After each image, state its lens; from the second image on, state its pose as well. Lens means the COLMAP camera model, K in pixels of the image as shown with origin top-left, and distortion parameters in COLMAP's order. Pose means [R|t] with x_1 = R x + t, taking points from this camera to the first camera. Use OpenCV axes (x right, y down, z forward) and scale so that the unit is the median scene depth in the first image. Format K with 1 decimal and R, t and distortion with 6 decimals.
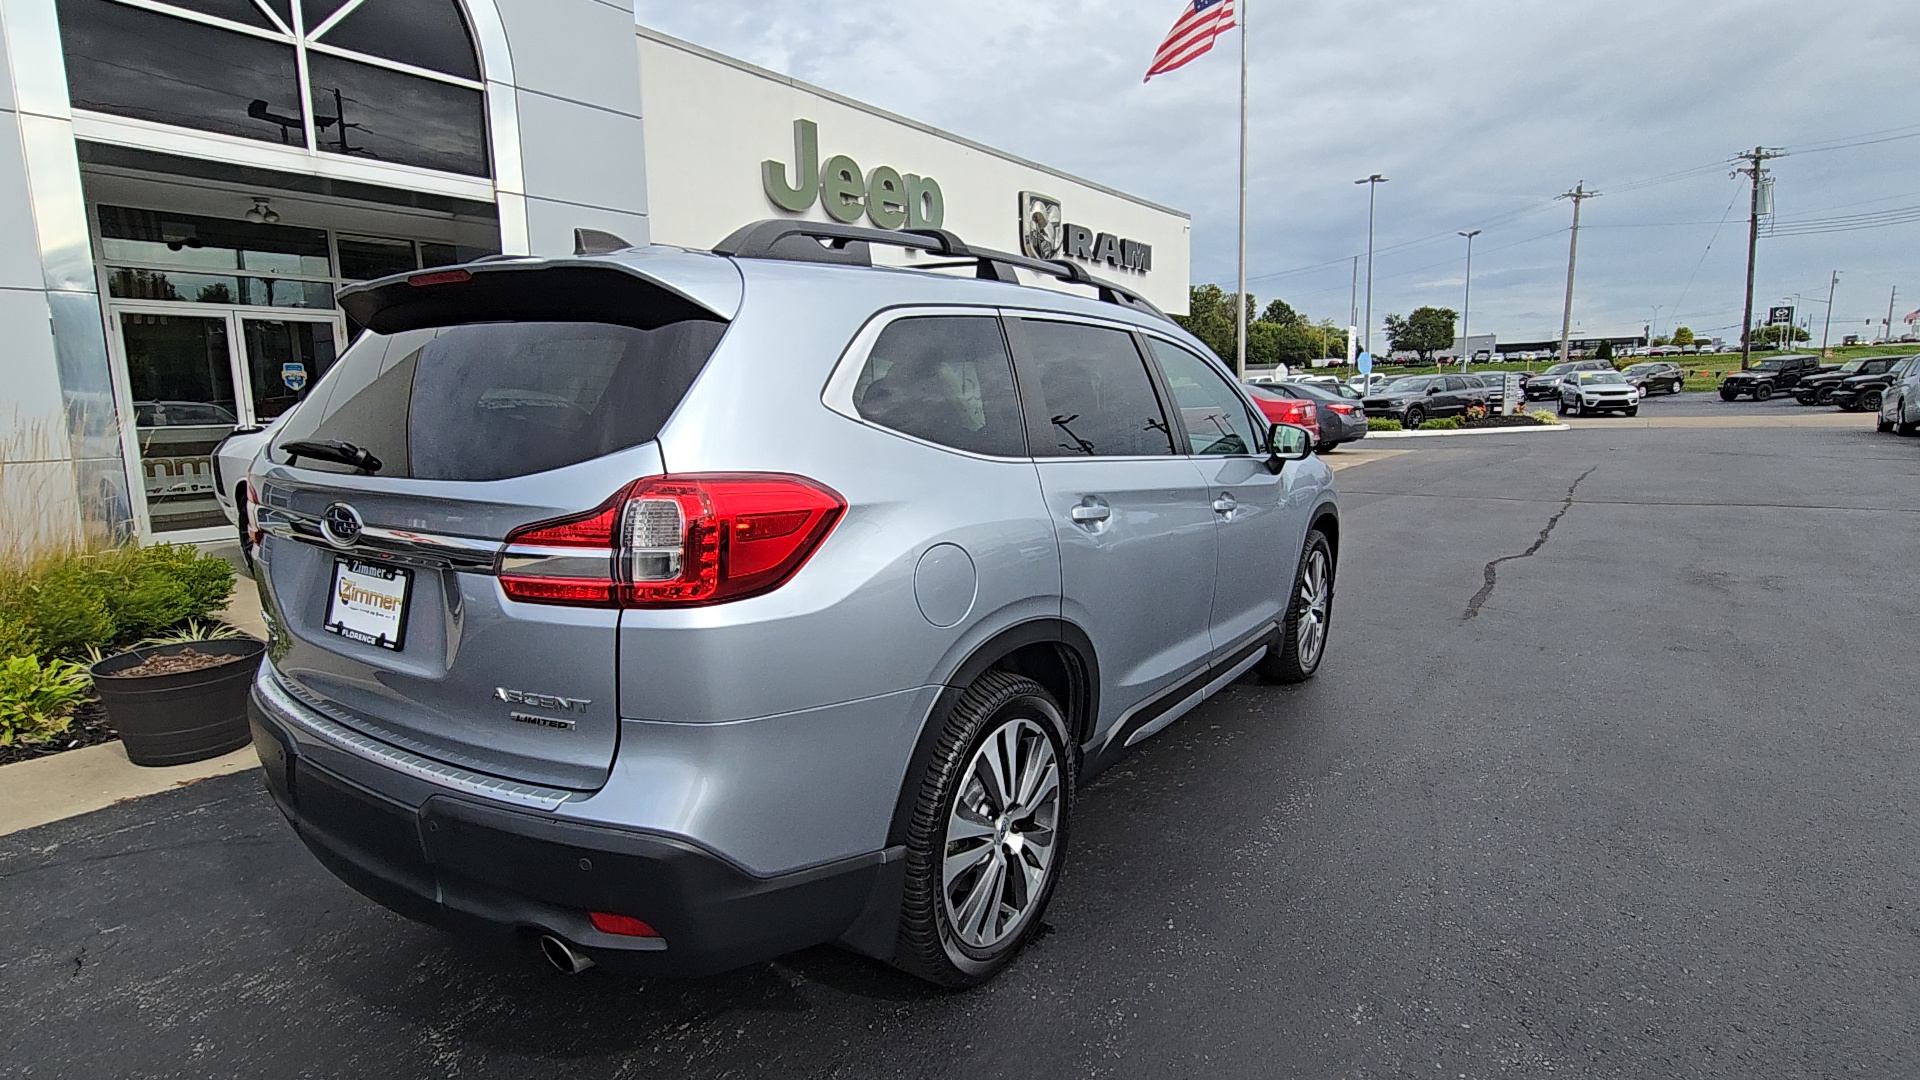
lens RADIAL K [[962.5, 0, 953.2], [0, 962.5, 546.6], [0, 0, 1]] dist [0.004665, -0.008128]
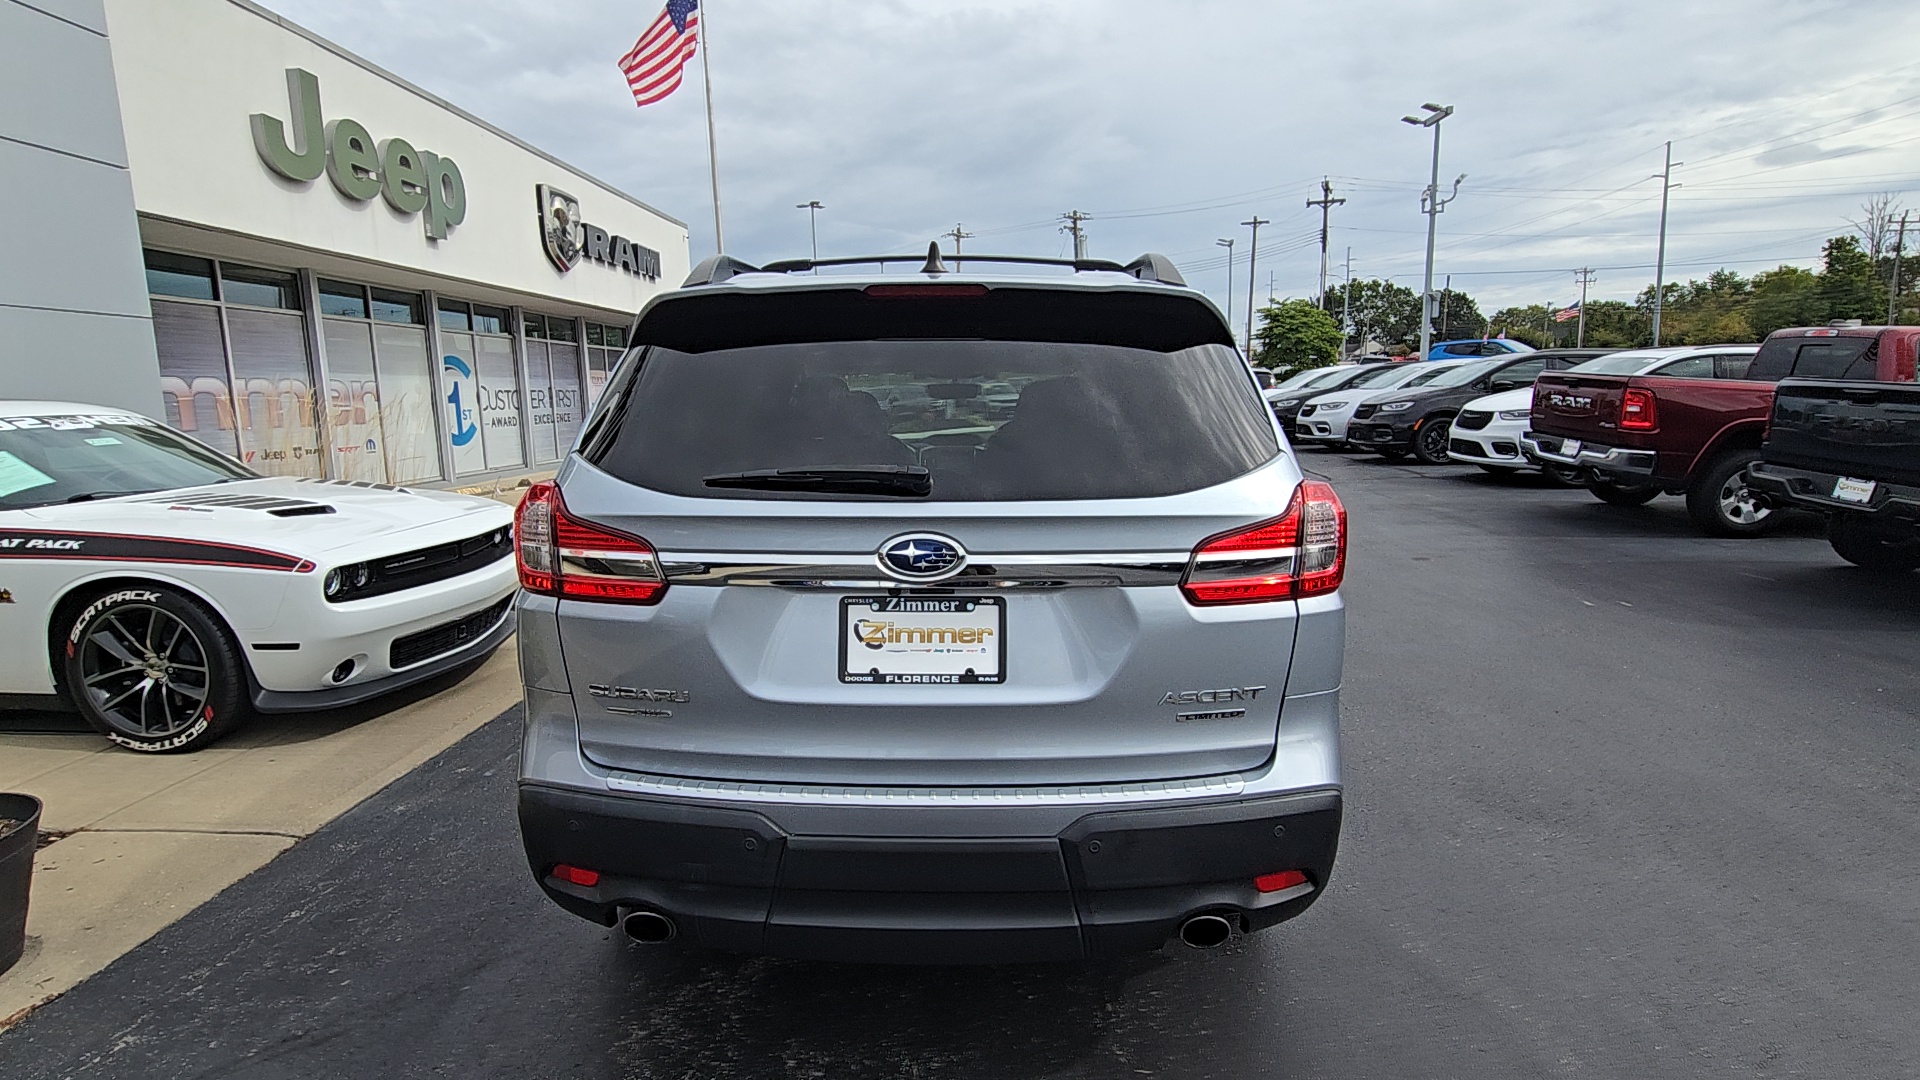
lens RADIAL K [[968.1, 0, 954.2], [0, 968.1, 536.9], [0, 0, 1]] dist [-0.001296, -0.000422]
pose [[0.835304, -0.080093, 0.543923, -0.095899], [0.090206, 0.995890, 0.008116, -0.004060], [-0.542338, 0.042286, 0.839096, 0.018336]]
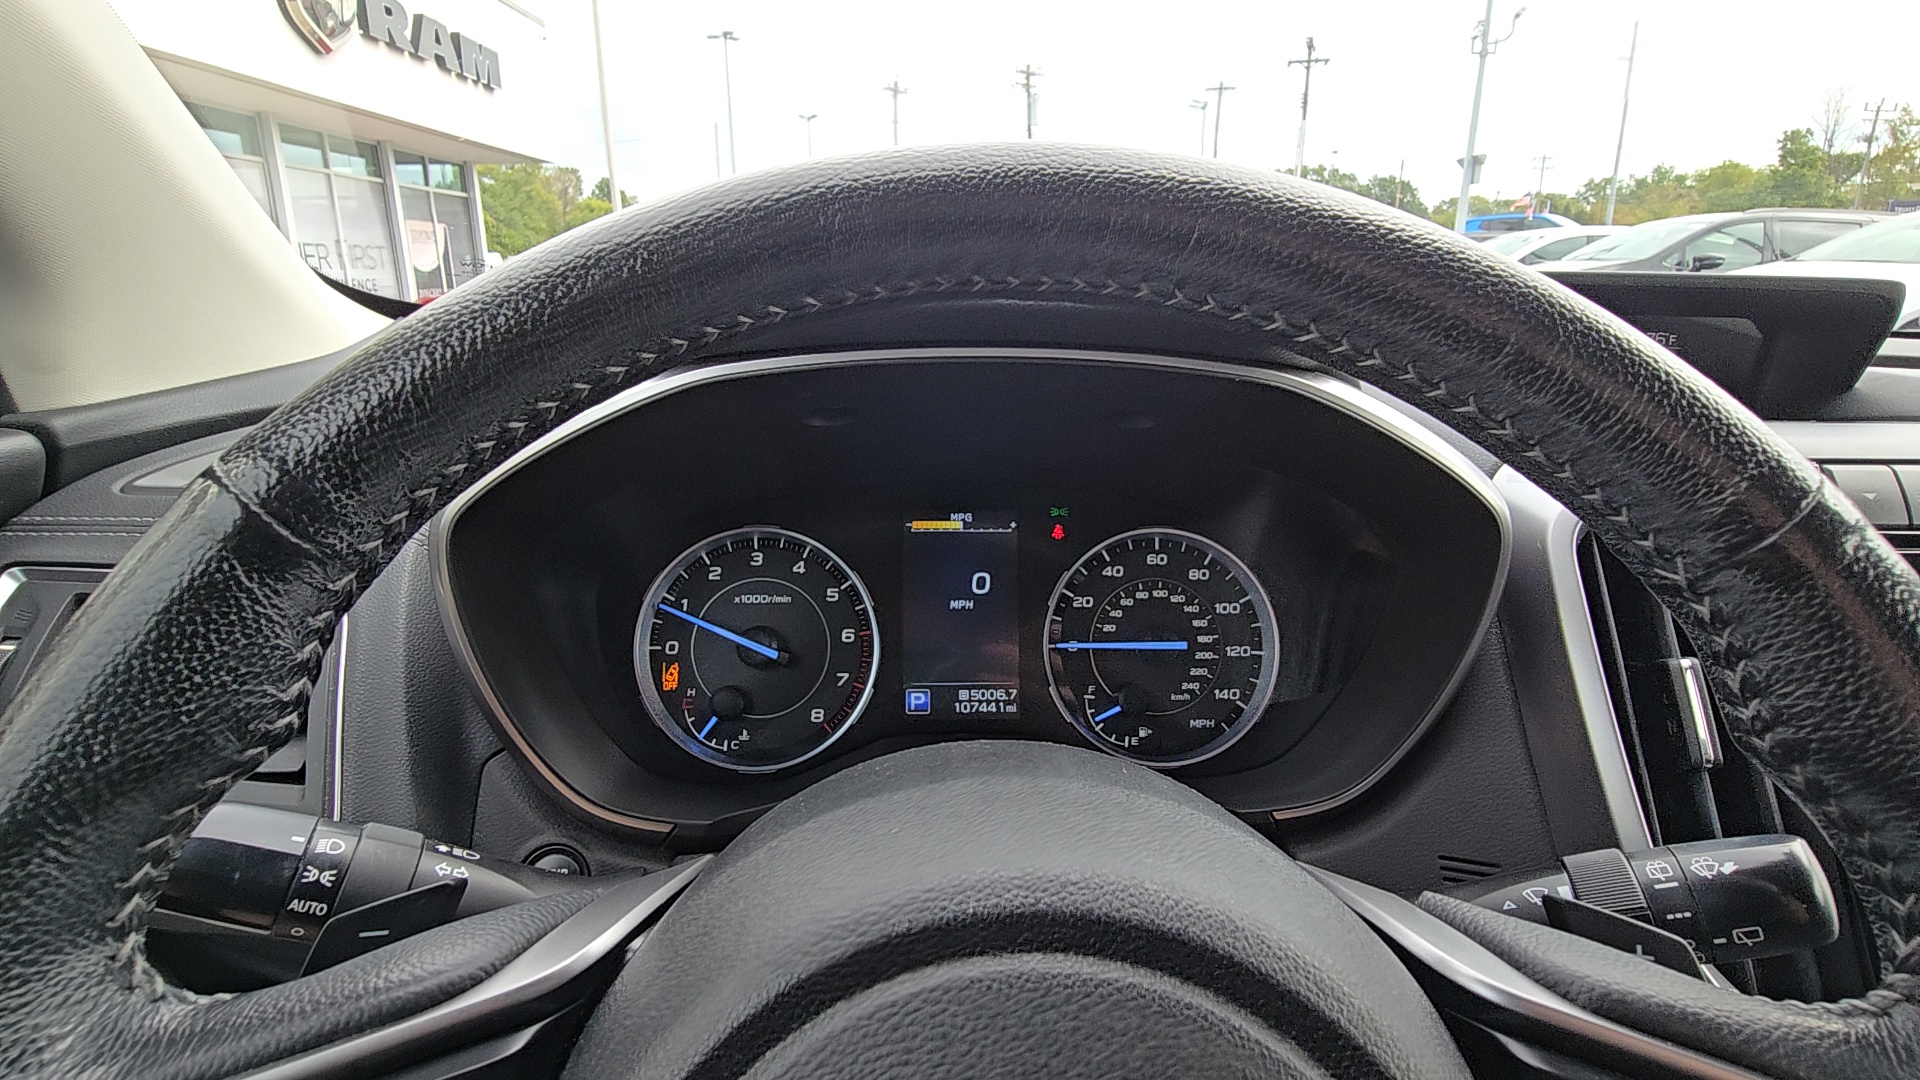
lens RADIAL K [[968.1, 0, 954.2], [0, 968.1, 536.9], [0, 0, 1]] dist [-0.001296, -0.000422]
pose [[0.795242, -0.141589, 0.589527, 0.003875], [0.080395, 0.988389, 0.128937, -0.024783], [-0.600938, -0.055141, 0.797392, 0.201595]]
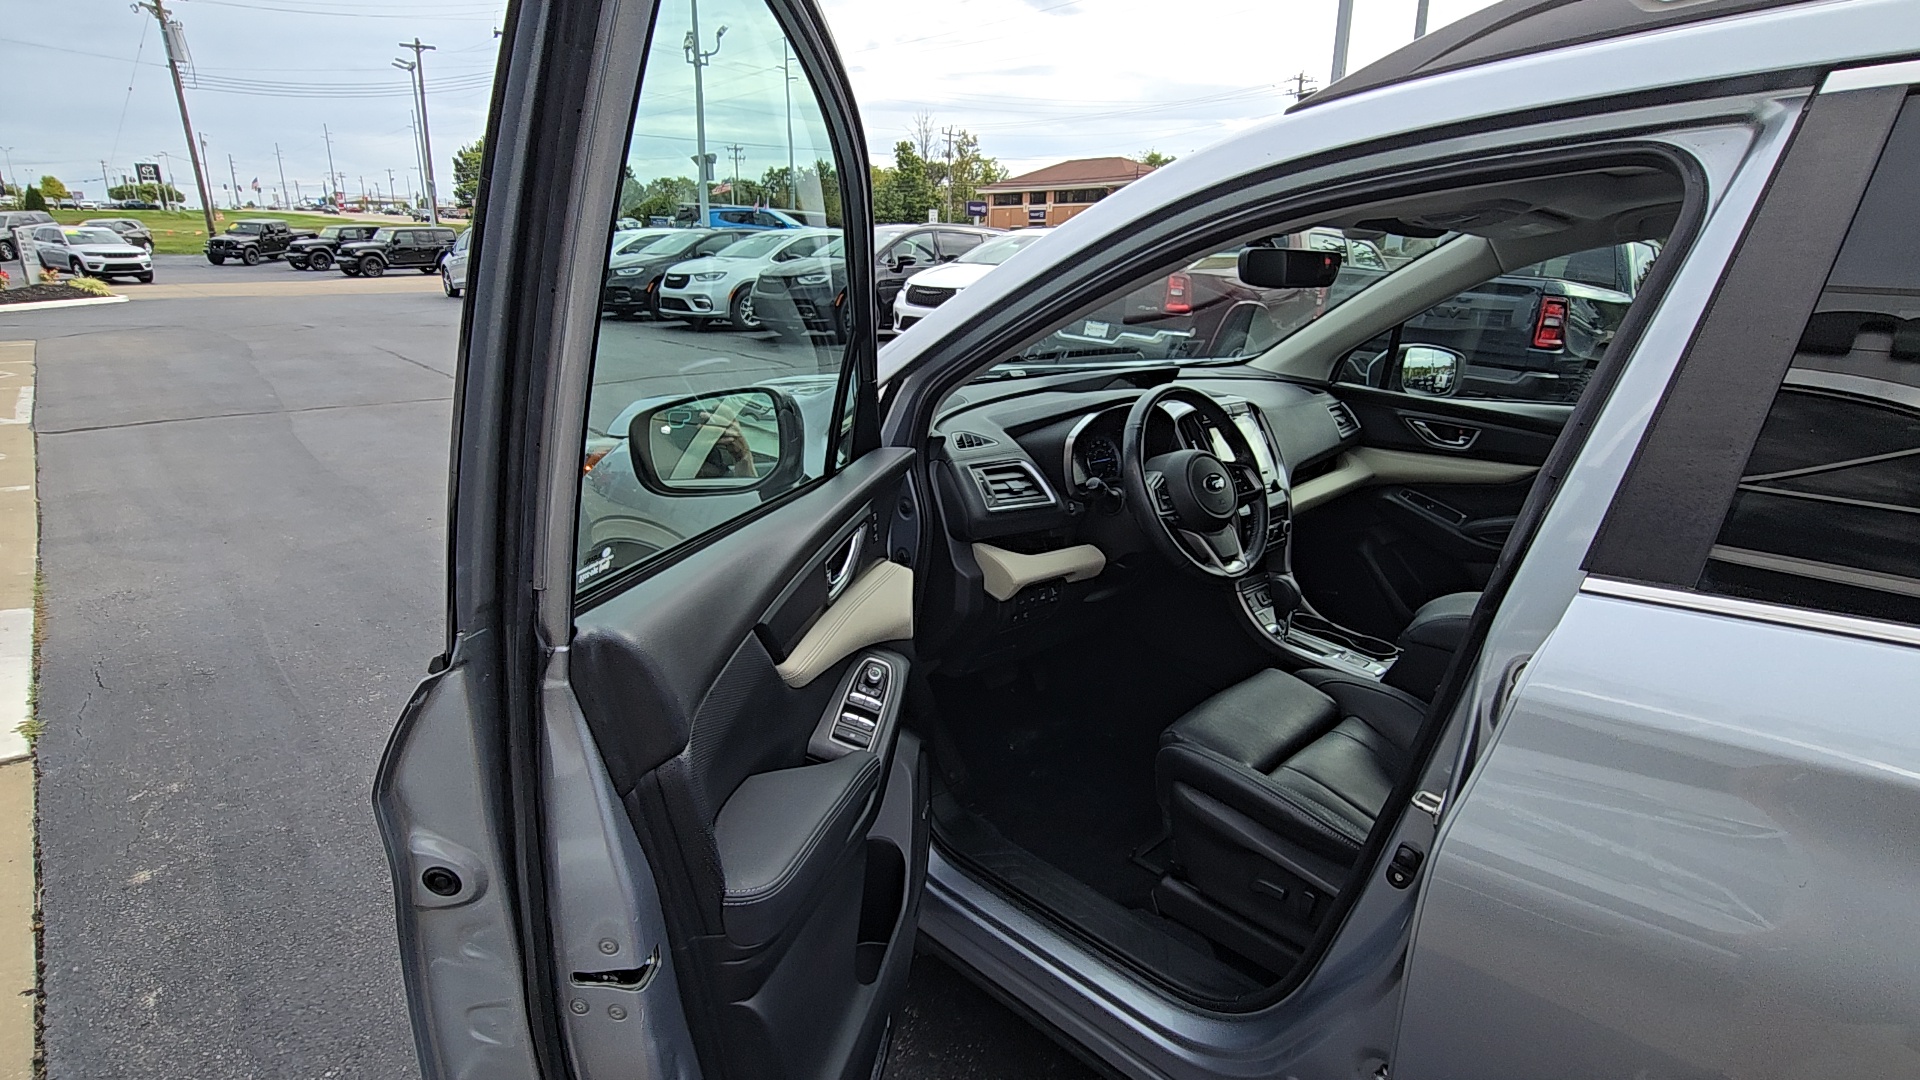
lens RADIAL K [[966.0, 0, 942.8], [0, 966.0, 541.1], [0, 0, 1]] dist [-0.000083, 0.000867]
pose [[0.194485, -0.260089, 0.945796, -0.071544], [0.134378, 0.962181, 0.236962, -0.035217], [-0.971657, 0.081008, 0.222080, 0.208920]]
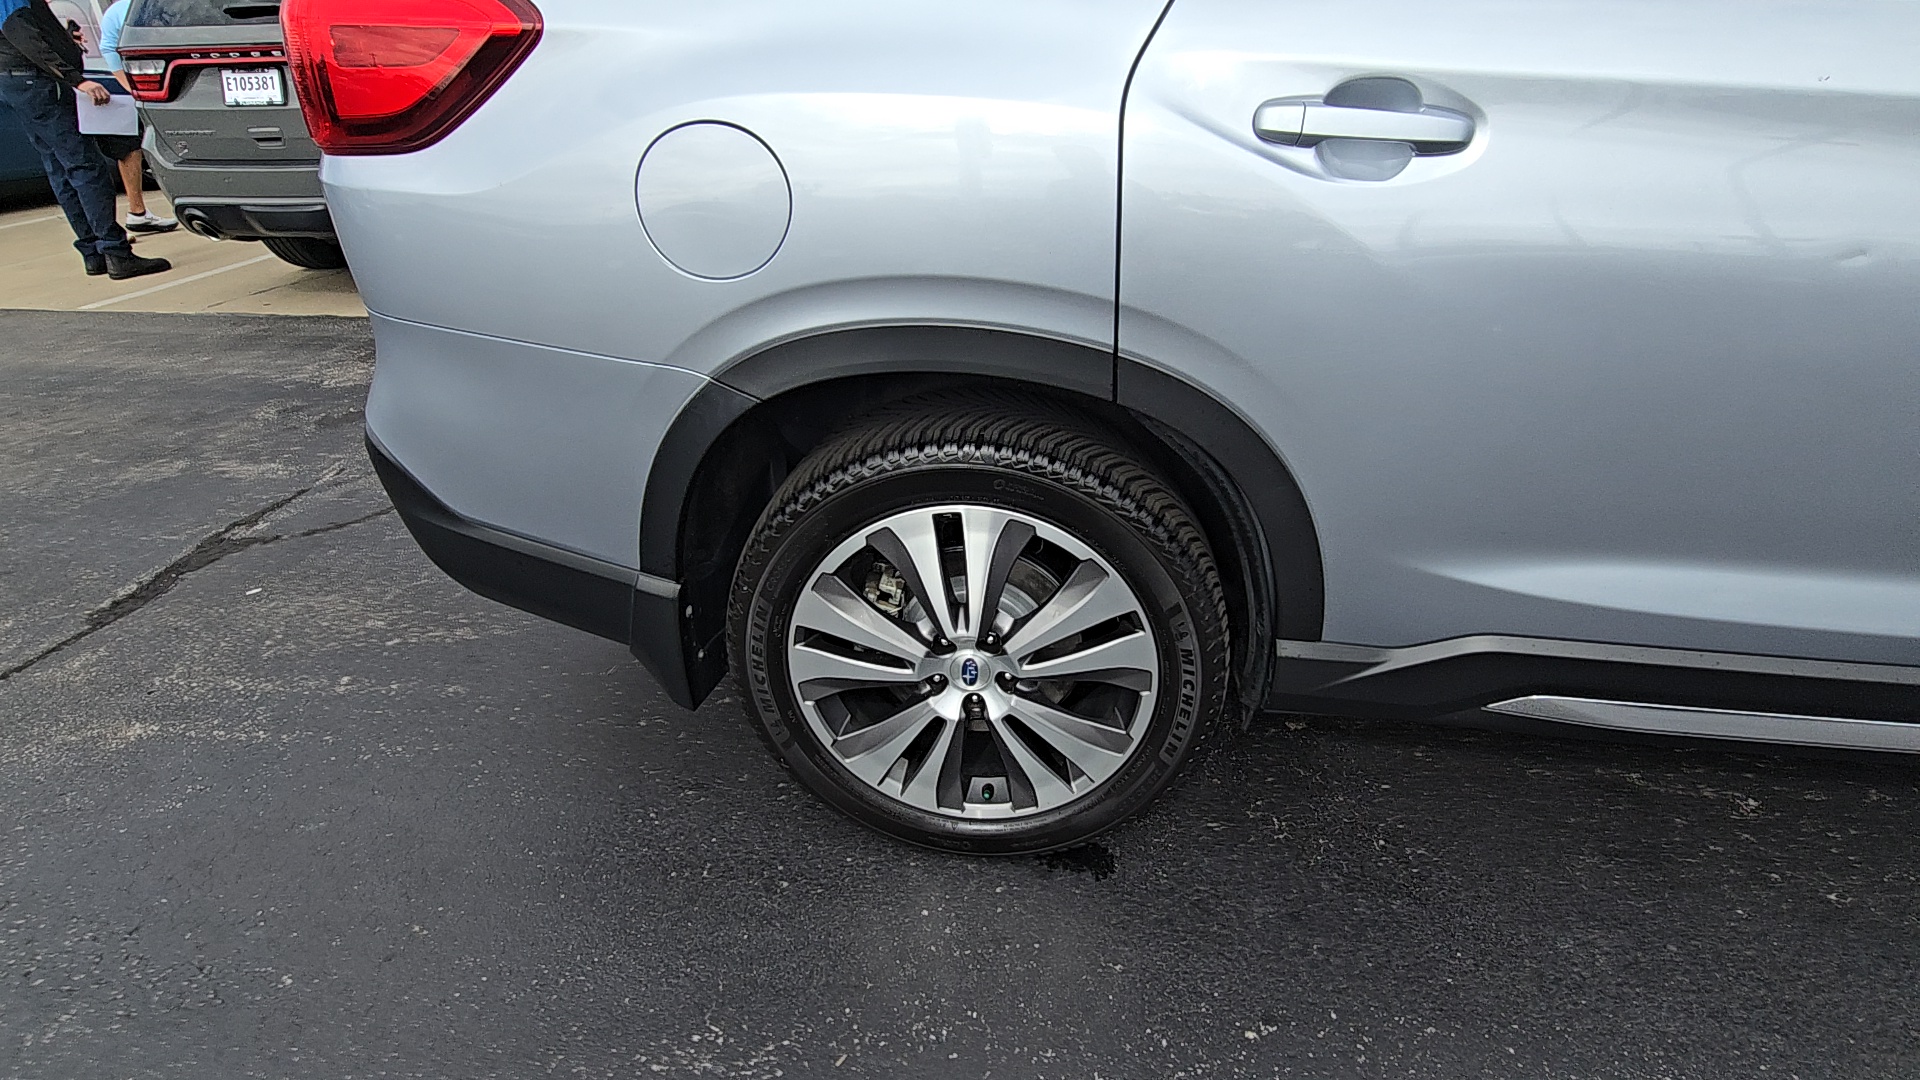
lens RADIAL K [[968.1, 0, 954.2], [0, 968.1, 536.9], [0, 0, 1]] dist [-0.001296, -0.000422]
pose [[0.458392, 0.410340, -0.788352, 0.050401], [-0.120779, 0.907566, 0.402164, -0.002377], [0.880505, -0.089132, 0.465581, 0.074258]]
